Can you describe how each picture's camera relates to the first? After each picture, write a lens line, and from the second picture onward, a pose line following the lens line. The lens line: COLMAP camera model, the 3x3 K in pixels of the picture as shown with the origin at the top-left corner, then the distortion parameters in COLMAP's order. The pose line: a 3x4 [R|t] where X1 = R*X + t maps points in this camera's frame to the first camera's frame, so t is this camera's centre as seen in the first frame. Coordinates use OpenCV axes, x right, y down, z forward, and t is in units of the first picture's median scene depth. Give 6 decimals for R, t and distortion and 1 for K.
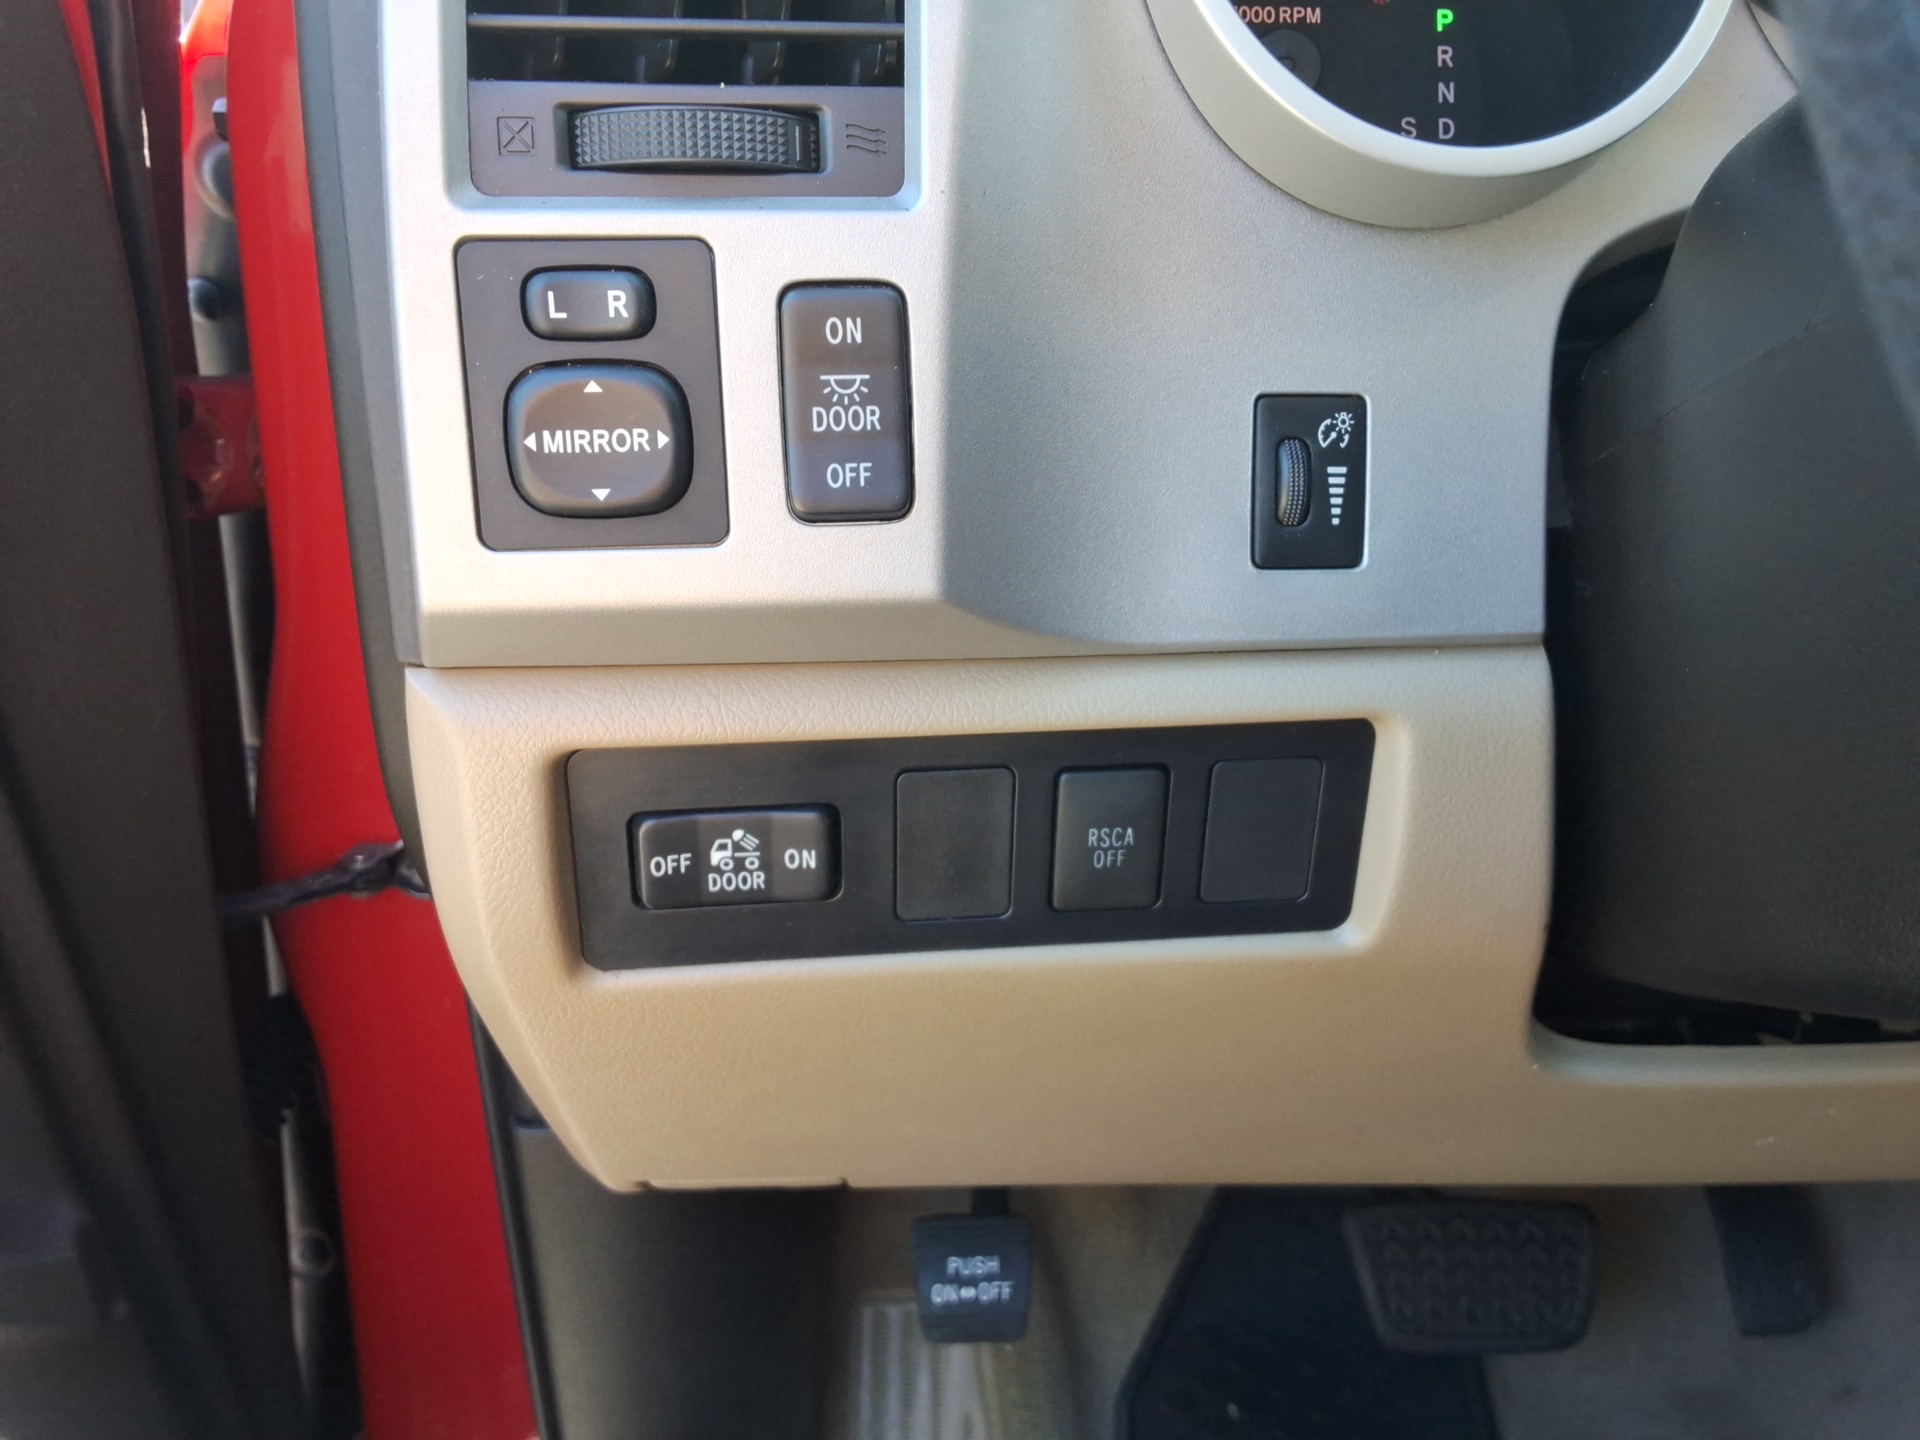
lens RADIAL K [[1565.1, 0, 969.6], [0, 1565.1, 730.3], [0, 0, 1]] dist [0.094107, -0.146971]
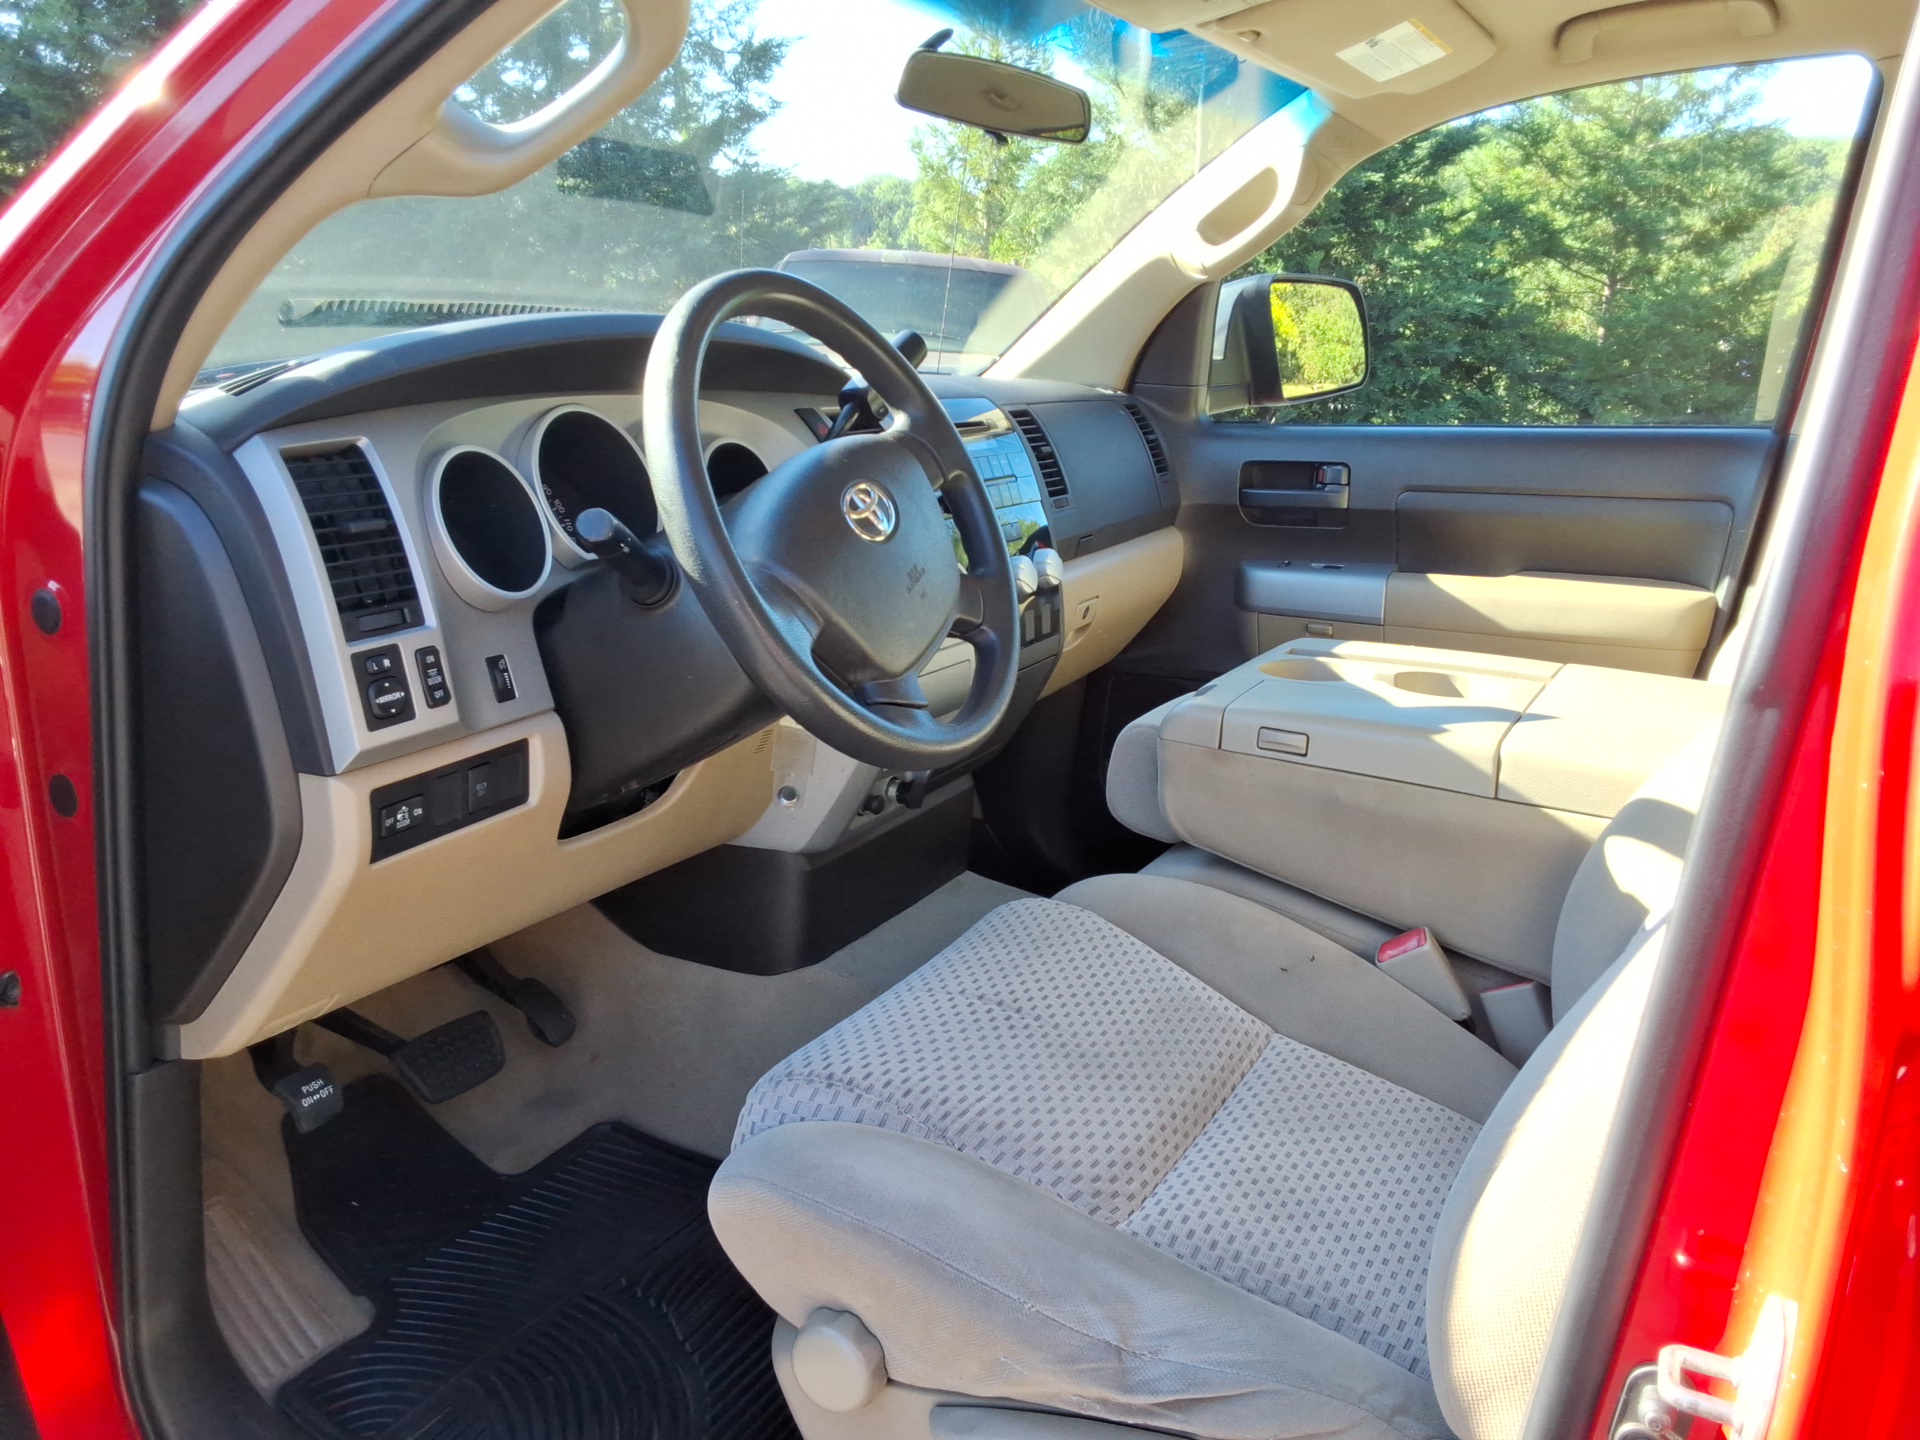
lens RADIAL K [[1565.1, 0, 957.2], [0, 1565.1, 715.5], [0, 0, 1]] dist [0.094107, -0.146971]
pose [[0.515871, -0.195065, 0.834162, -2.639915], [0.320589, 0.946935, 0.023174, 0.204115], [-0.794418, 0.255469, 0.551032, -2.123787]]
